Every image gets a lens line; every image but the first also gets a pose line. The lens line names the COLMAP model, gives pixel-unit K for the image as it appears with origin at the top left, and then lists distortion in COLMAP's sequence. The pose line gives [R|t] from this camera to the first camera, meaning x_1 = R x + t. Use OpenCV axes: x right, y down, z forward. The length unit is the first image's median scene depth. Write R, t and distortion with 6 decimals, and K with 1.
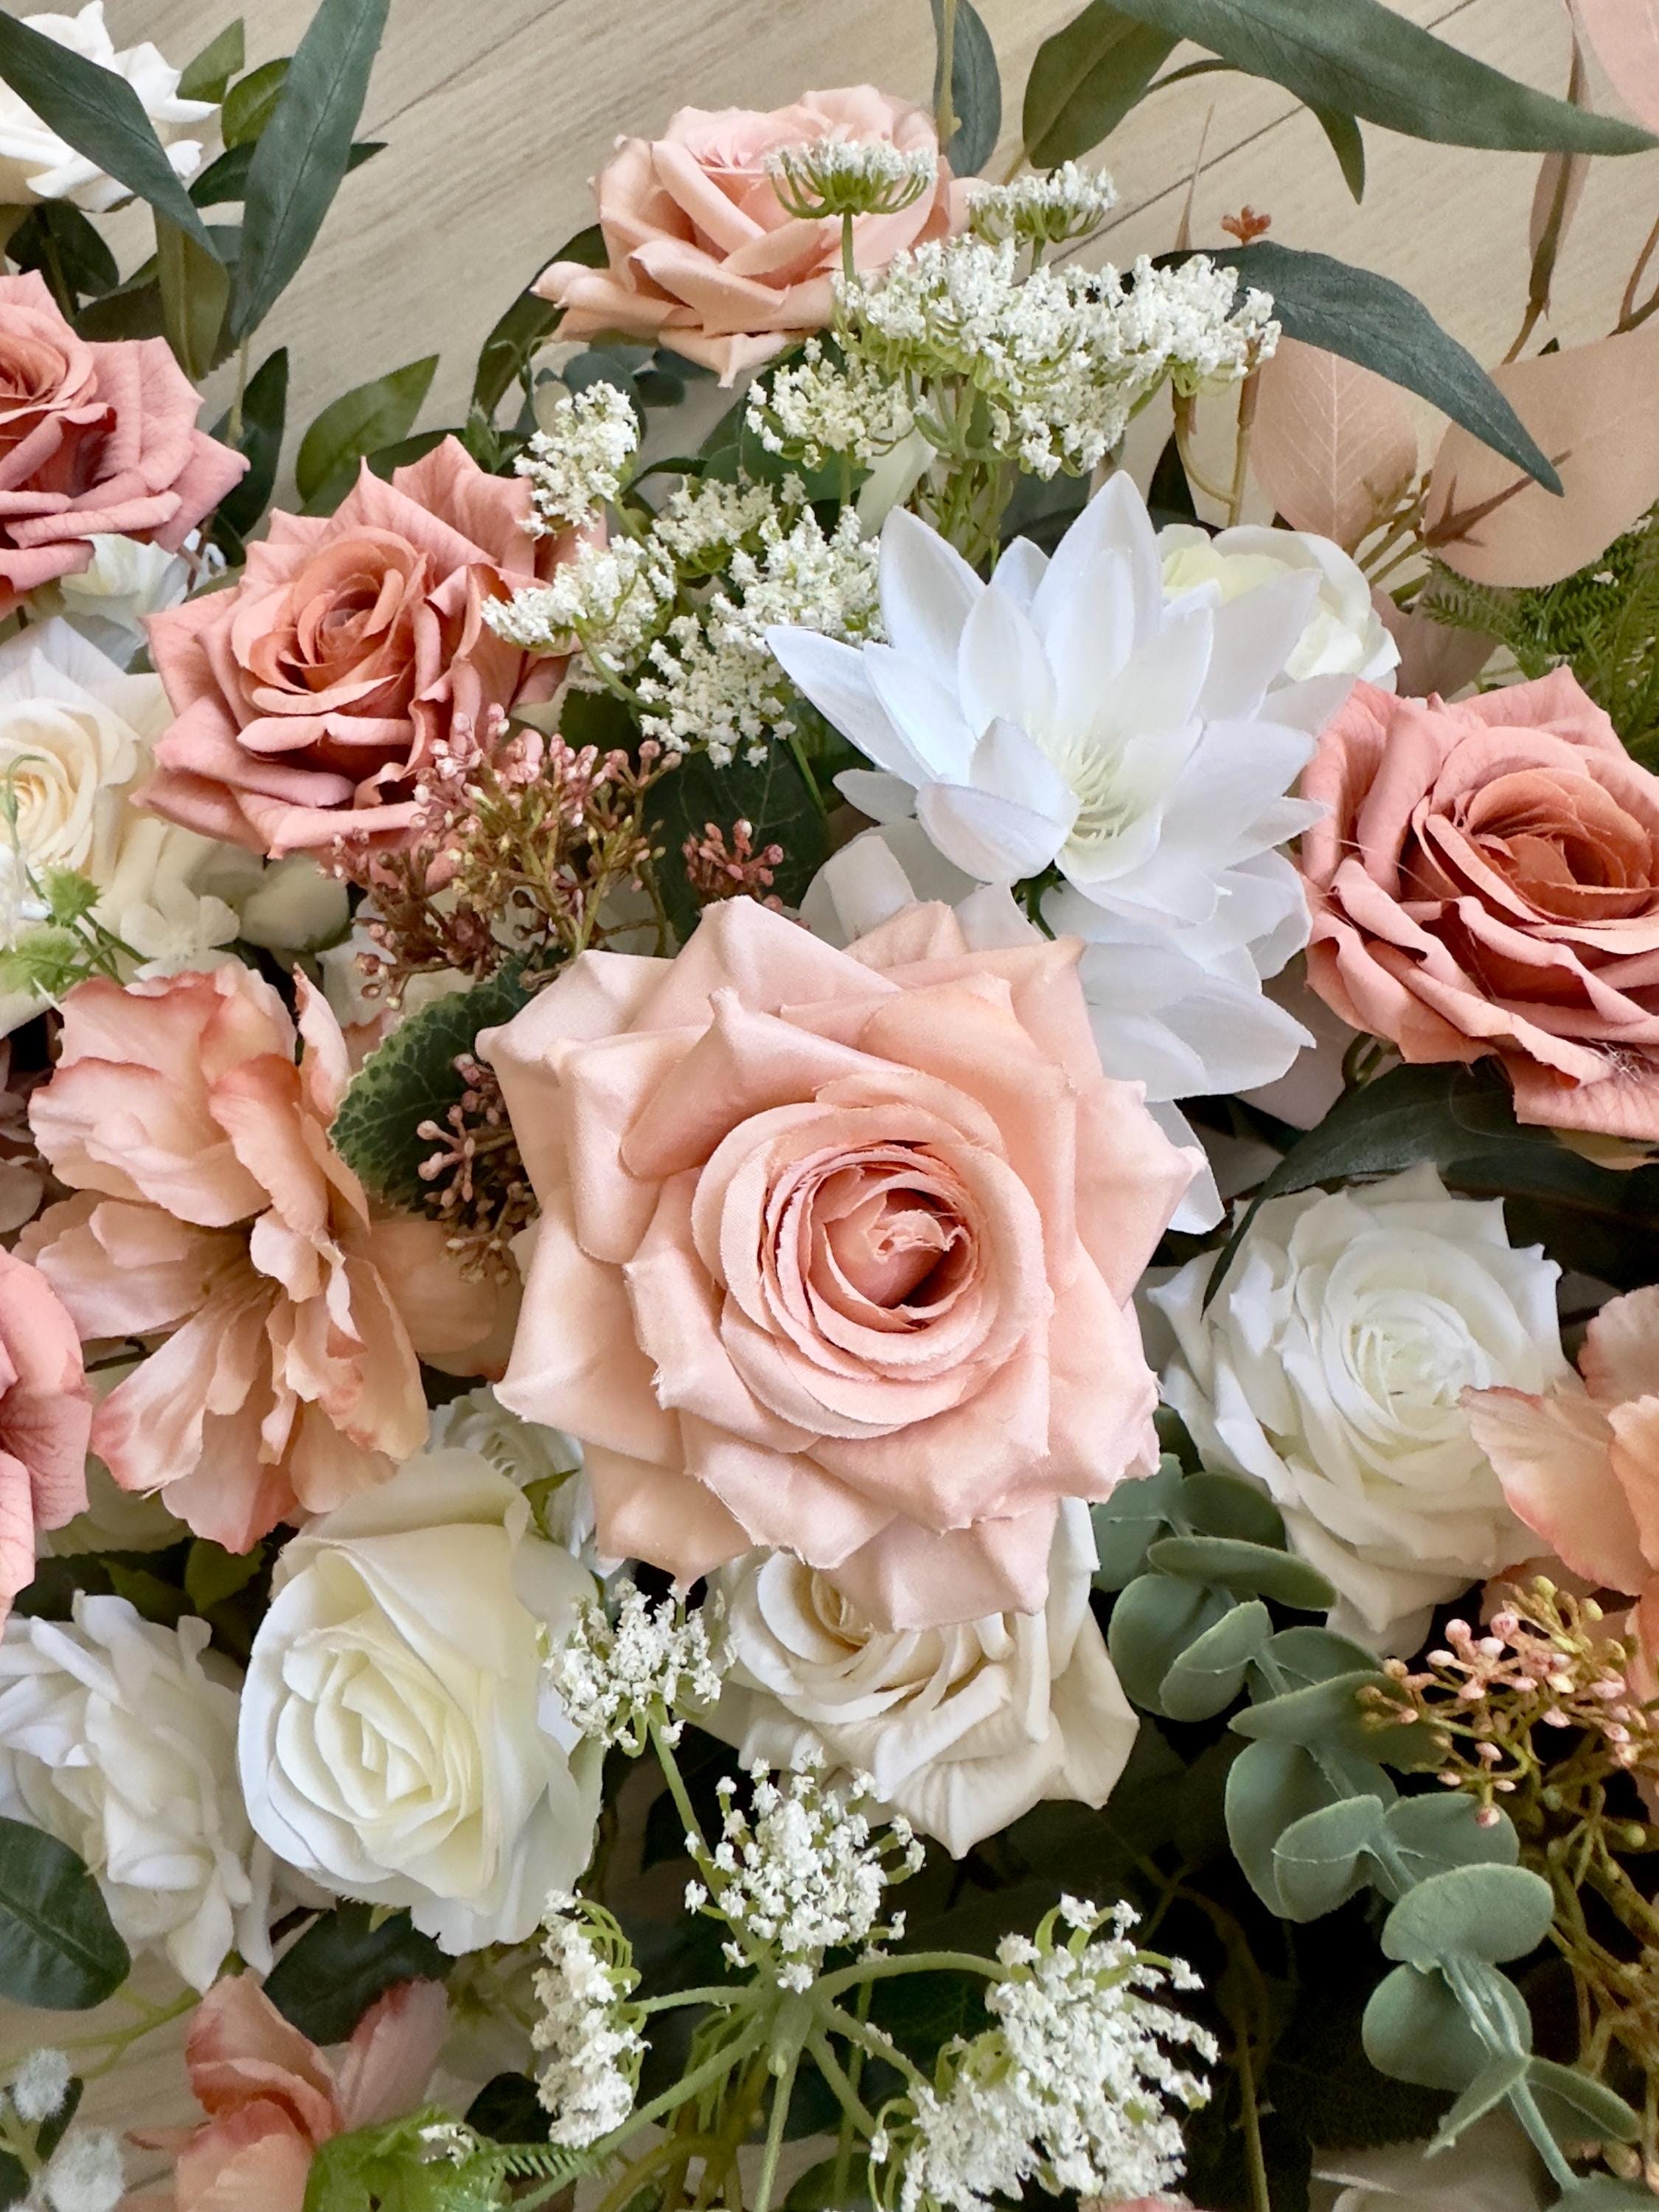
lens RADIAL K [[1628.7, 0, 833.7], [0, 1628.7, 1147.2], [0, 0, 1]] dist [0.053726, -0.061261]
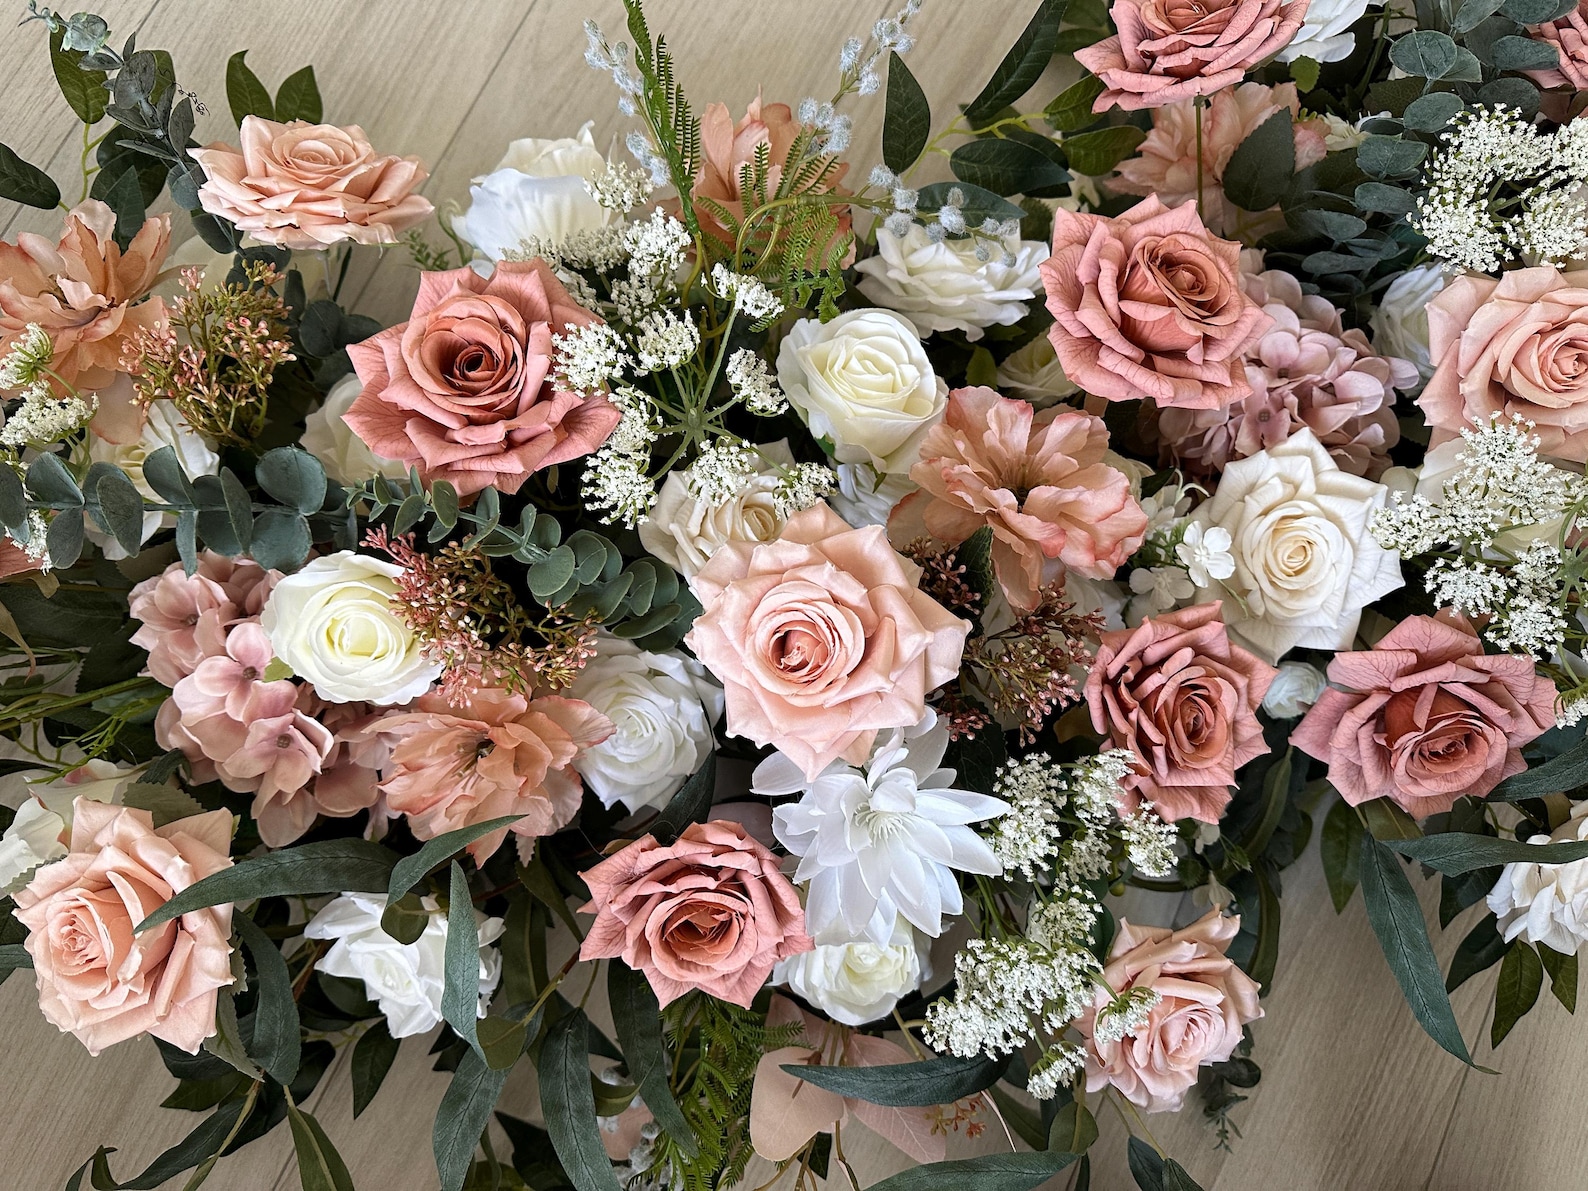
lens RADIAL K [[1169.3, 0, 794.0], [0, 1169.3, 595.5], [0, 0, 1]] dist [0.053726, -0.061261]
pose [[-0.812020, 0.567903, 0.134570, -0.172893], [-0.558299, -0.823038, 0.104451, -0.047924], [0.170074, 0.009686, 0.985384, -0.667454]]
